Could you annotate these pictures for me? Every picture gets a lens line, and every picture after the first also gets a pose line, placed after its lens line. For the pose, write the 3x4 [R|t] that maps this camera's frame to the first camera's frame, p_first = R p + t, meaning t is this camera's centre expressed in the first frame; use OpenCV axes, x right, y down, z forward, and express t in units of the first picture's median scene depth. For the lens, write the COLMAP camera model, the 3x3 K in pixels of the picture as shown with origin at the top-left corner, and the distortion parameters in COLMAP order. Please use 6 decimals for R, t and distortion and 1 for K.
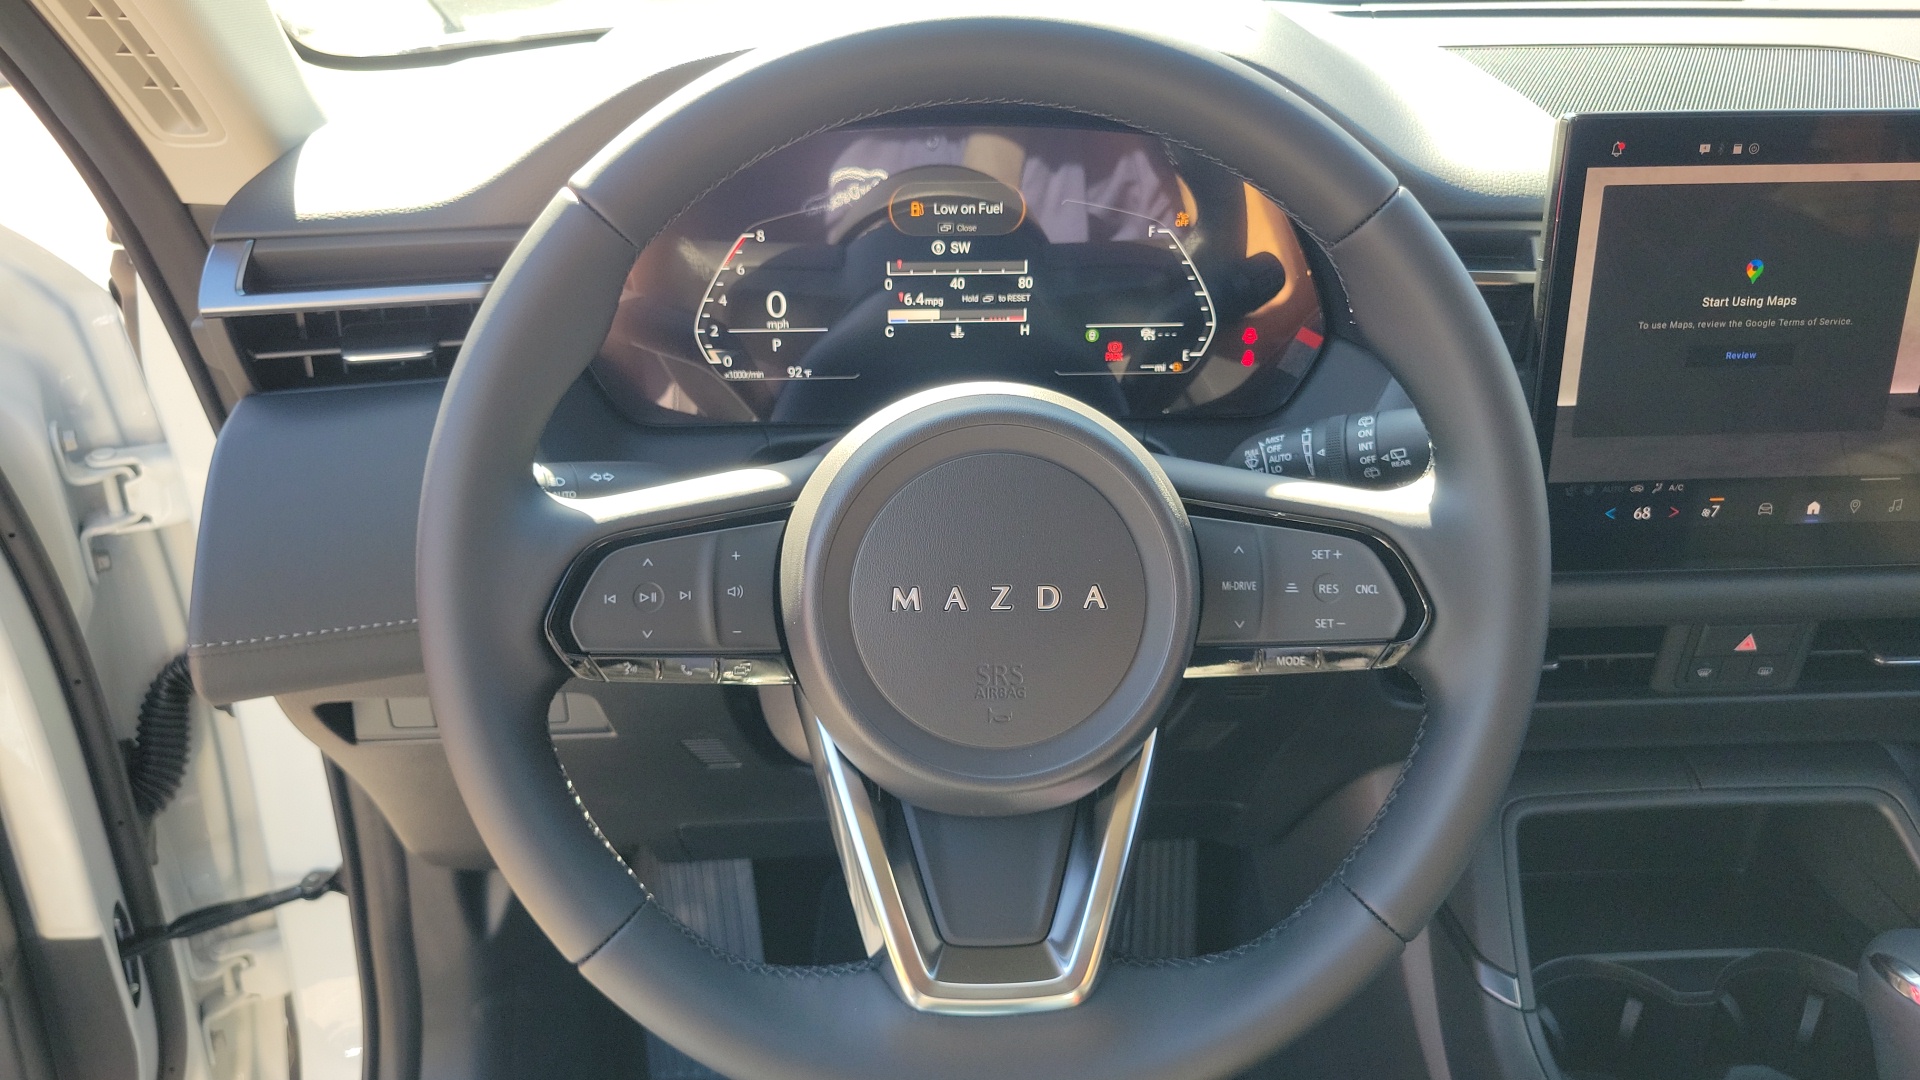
lens RADIAL K [[1461.9, 0, 964.6], [0, 1461.9, 546.2], [0, 0, 1]] dist [0.013559, -0.003896]
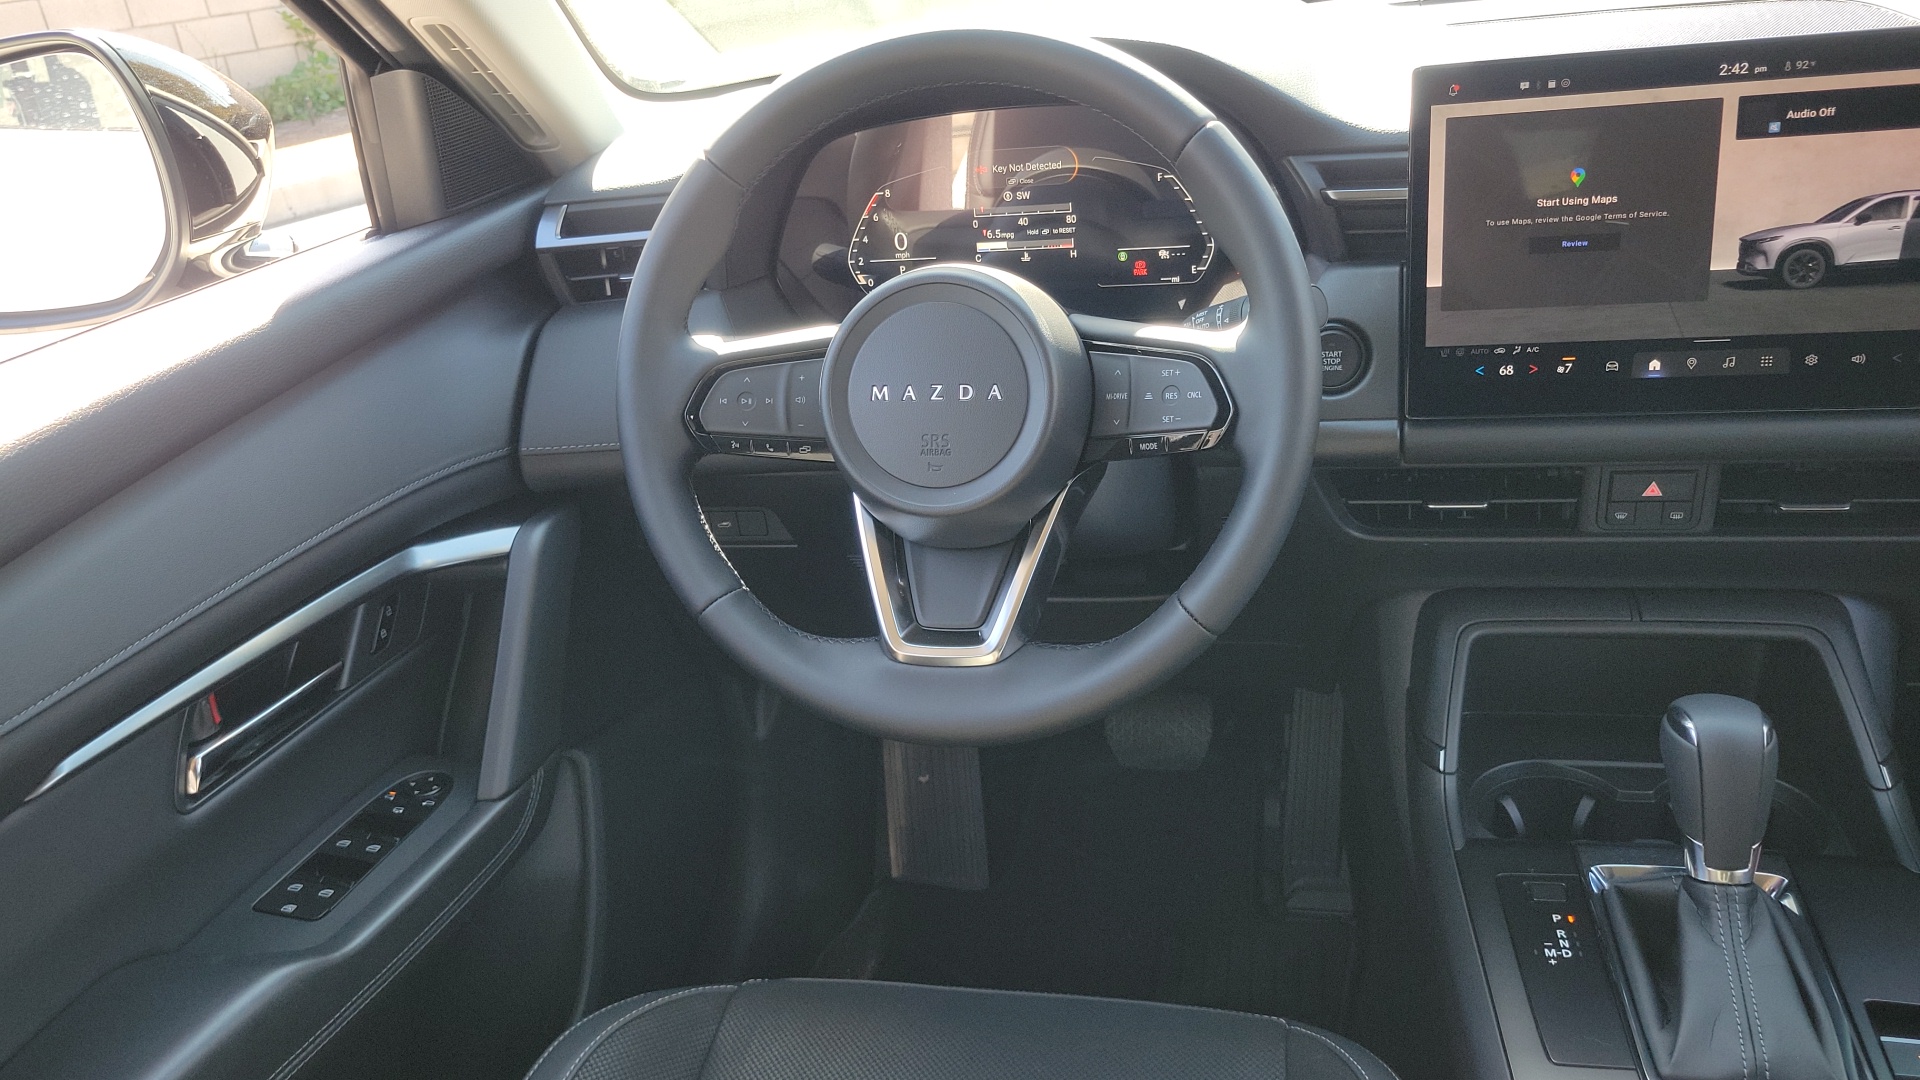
lens RADIAL K [[1430.3, 0, 960.0], [0, 1430.3, 540.0], [0, 0, 1]] dist [0.028209, -0.009172]
pose [[0.958615, 0.022474, -0.283817, 0.376677], [-0.027451, 0.999531, -0.013567, 0.164887], [0.283379, 0.020797, 0.958782, -0.369745]]
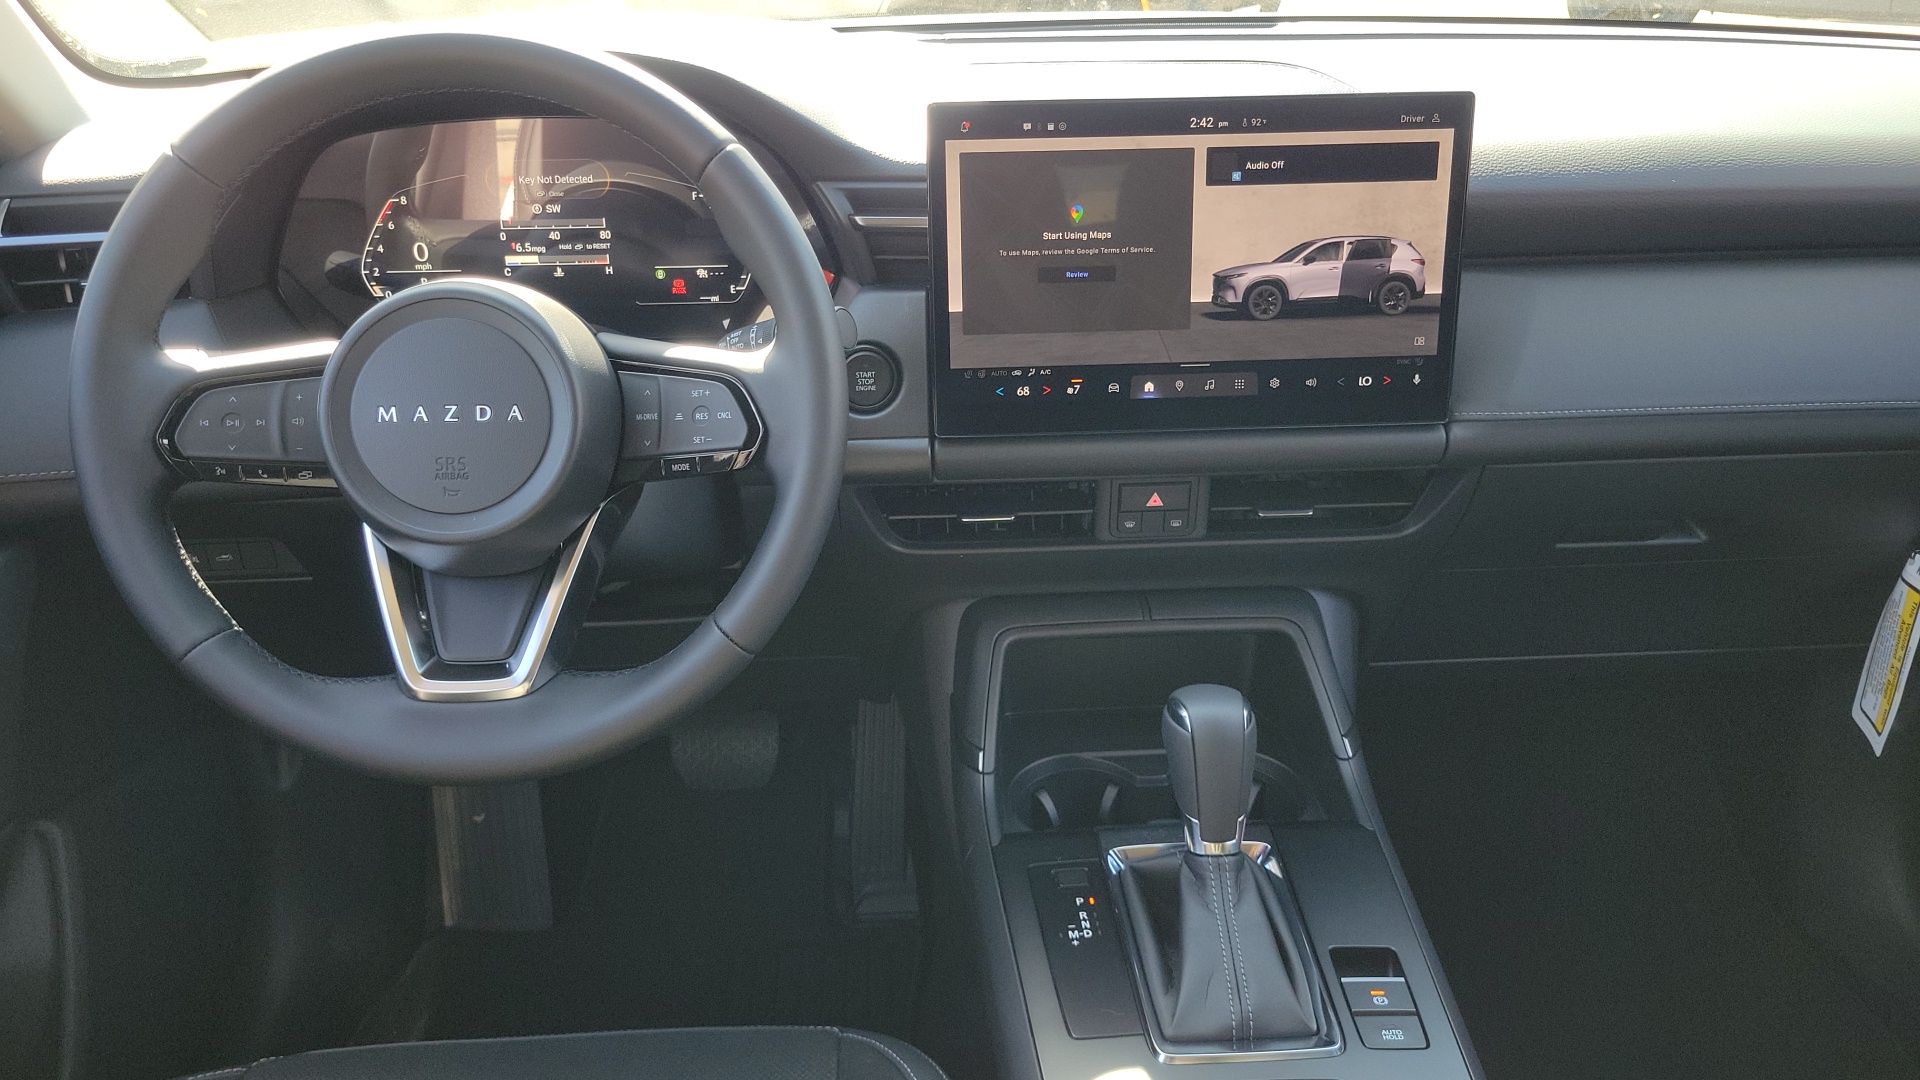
lens RADIAL K [[1430.3, 0, 960.0], [0, 1430.3, 540.0], [0, 0, 1]] dist [0.028209, -0.009172]
pose [[0.999956, -0.008558, -0.003714, 0.422074], [0.008454, 0.999599, -0.027031, 0.160365], [0.003944, 0.026999, 0.999628, -0.363296]]
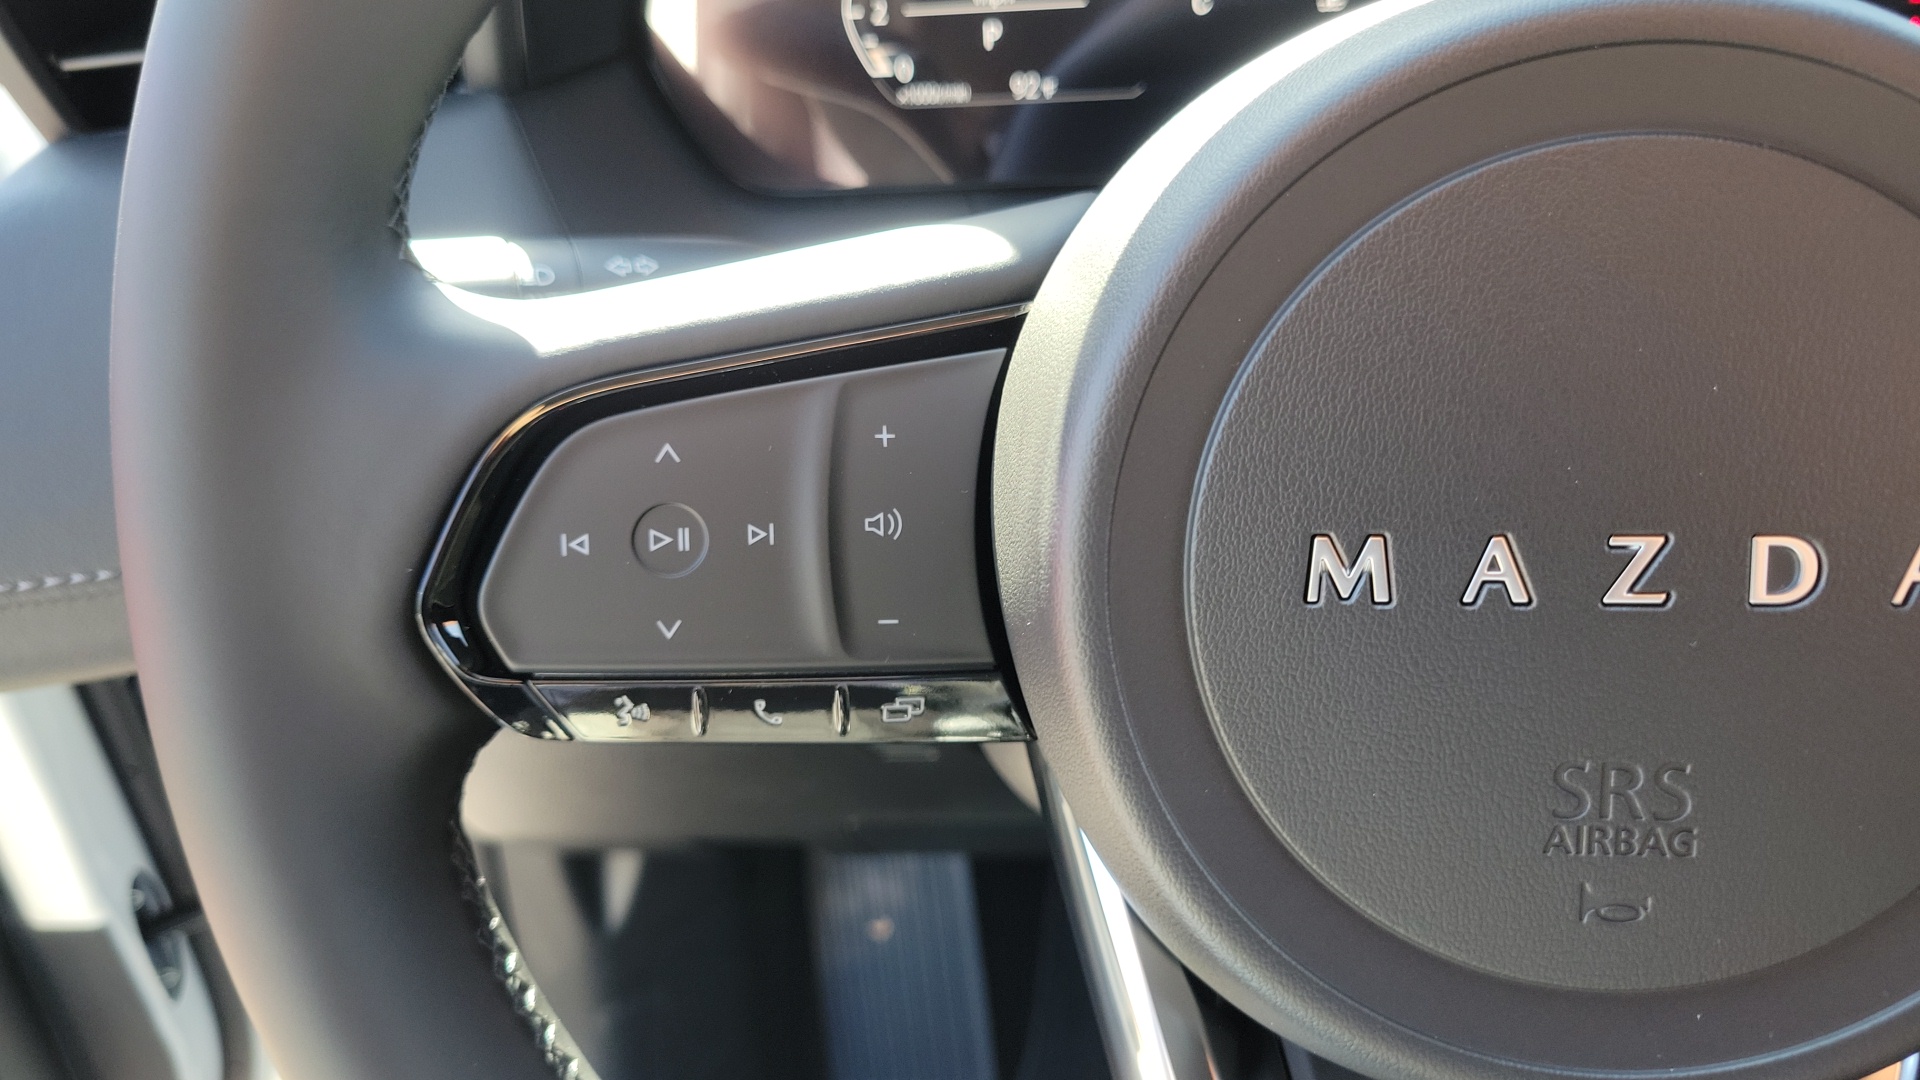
lens RADIAL K [[1533.9, 0, 937.7], [0, 1533.9, 559.4], [0, 0, 1]] dist [-0.007770, -0.009583]
pose [[0.986021, 0.016627, -0.165792, -0.057955], [0.000688, 0.994594, 0.103841, -0.002986], [0.166622, -0.102503, 0.980678, 0.477051]]
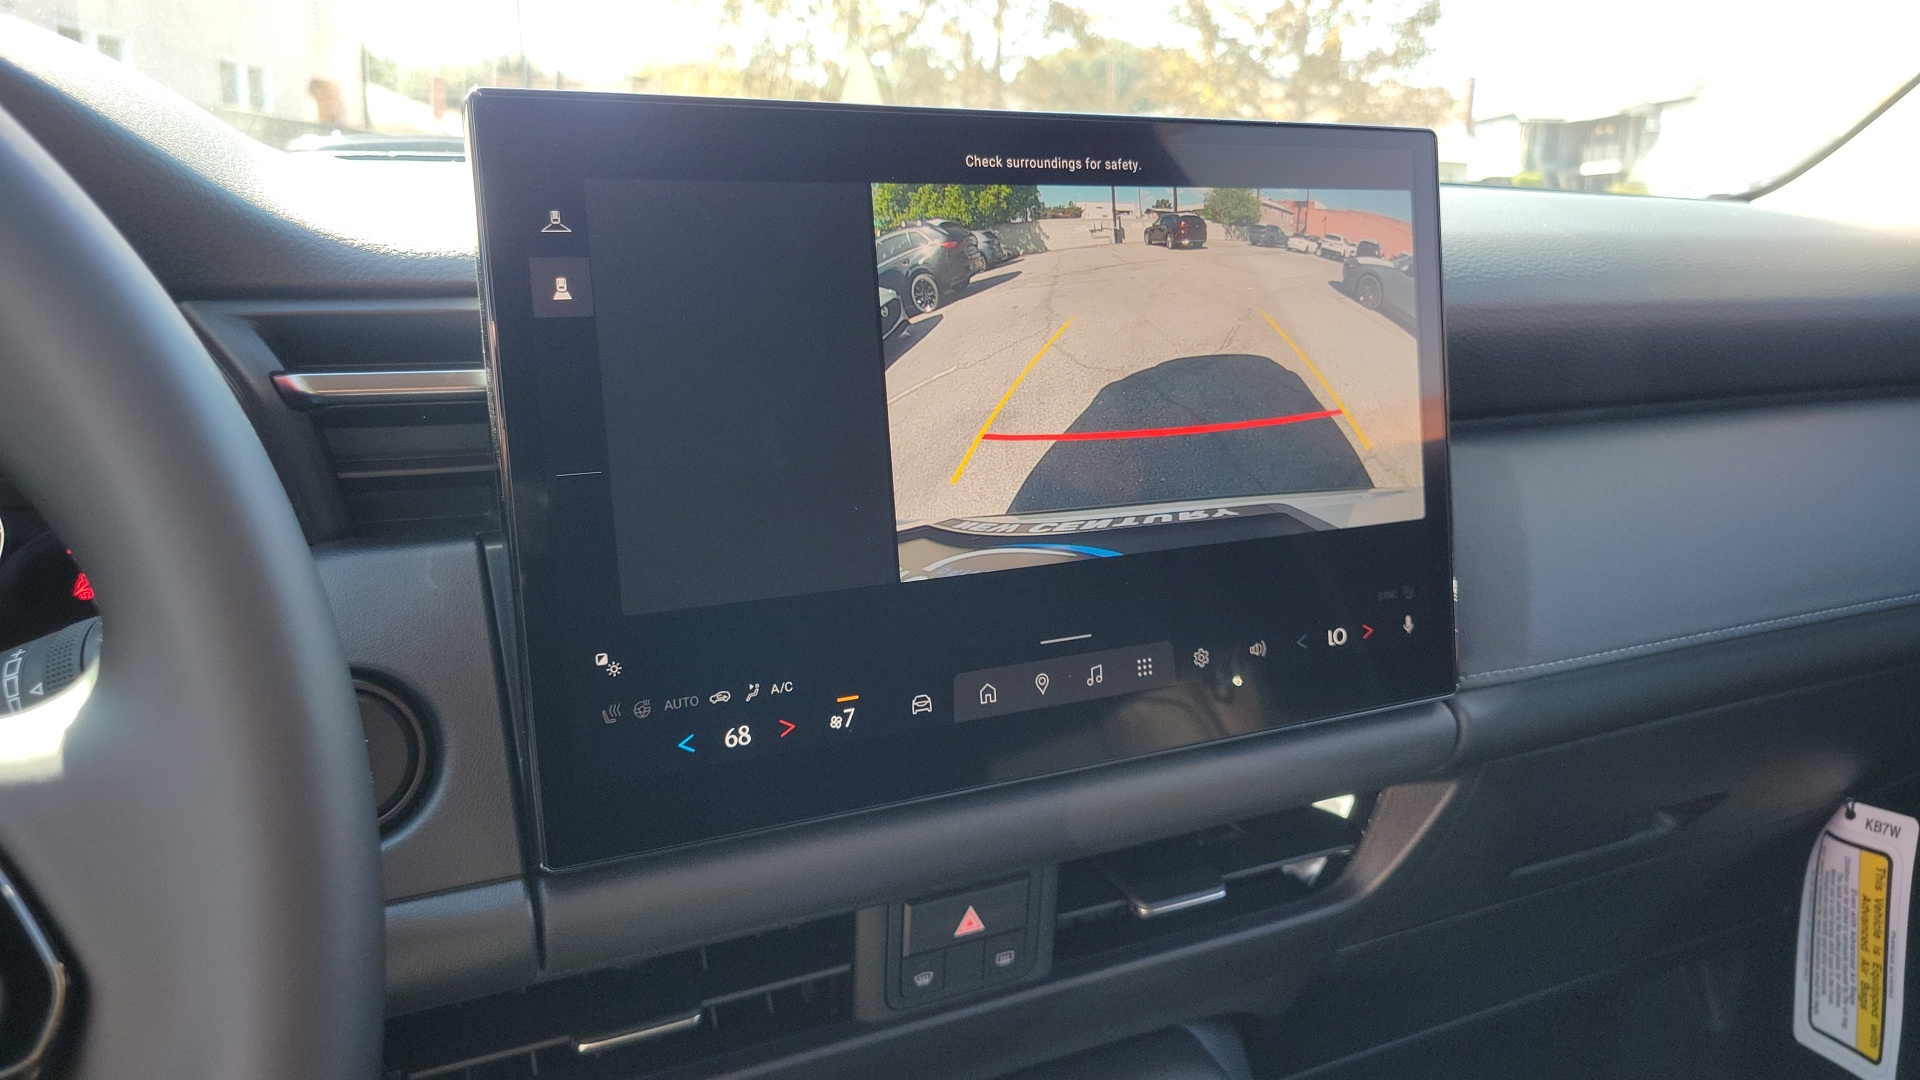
lens RADIAL K [[1502.7, 0, 995.2], [0, 1502.7, 508.1], [0, 0, 1]] dist [-0.012406, 0.047204]
pose [[0.902211, -0.076754, 0.424409, 0.310968], [0.189220, 0.954718, -0.229585, 0.053328], [-0.387570, 0.287441, 0.875881, 0.392009]]
